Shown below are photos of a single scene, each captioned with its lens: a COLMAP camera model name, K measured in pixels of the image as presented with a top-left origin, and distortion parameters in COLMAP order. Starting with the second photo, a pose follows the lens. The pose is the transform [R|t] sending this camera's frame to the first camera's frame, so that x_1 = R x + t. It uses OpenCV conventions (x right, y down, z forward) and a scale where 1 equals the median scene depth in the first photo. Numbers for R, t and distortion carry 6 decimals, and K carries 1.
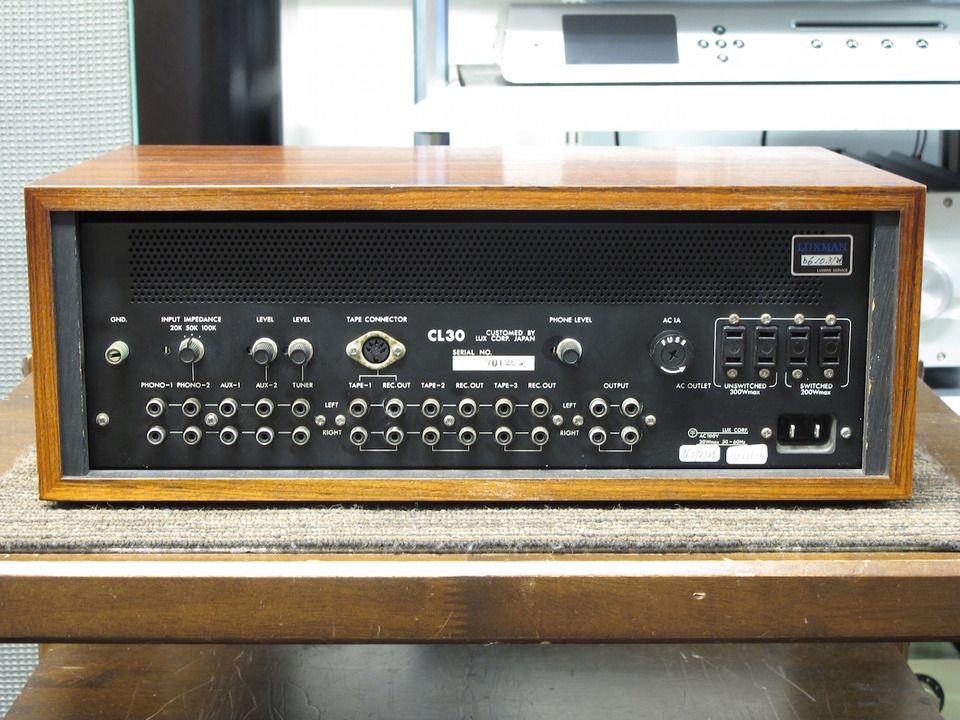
lens RADIAL K [[1815.3, 0, 478.1], [0, 1815.3, 361.2], [0, 0, 1]] dist [-0.088447, 0.000000]
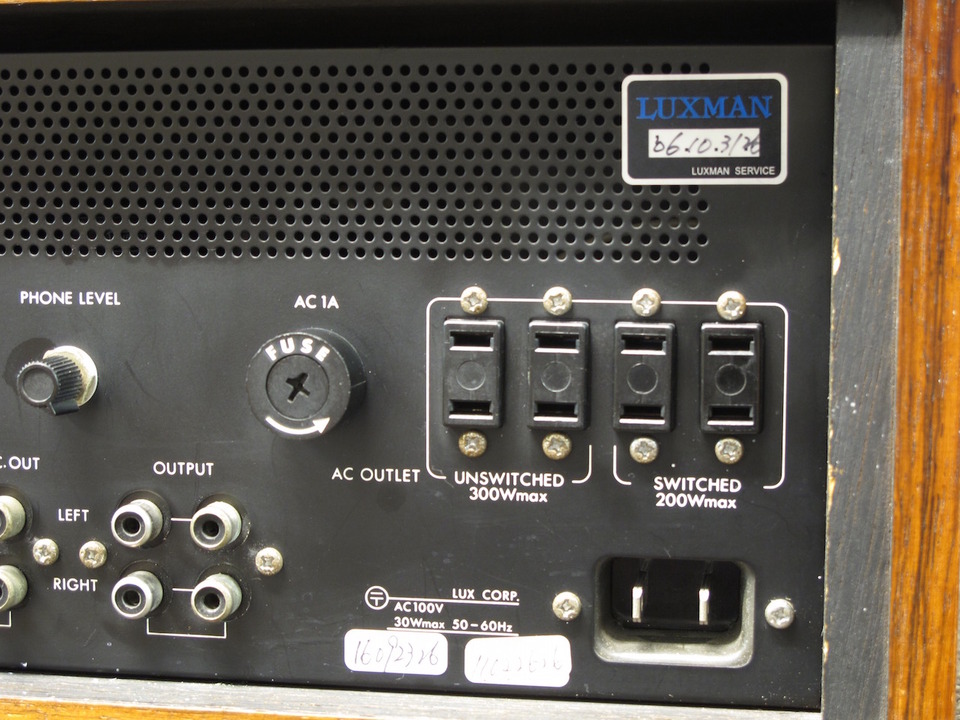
lens RADIAL K [[1815.3, 0, 482.6], [0, 1815.3, 357.5], [0, 0, 1]] dist [-0.088447, 0.000000]
pose [[0.986938, 0.017389, -0.160157, 0.204167], [-0.033432, 0.994622, -0.098026, 0.026017], [0.157591, 0.102100, 0.982212, 0.626325]]
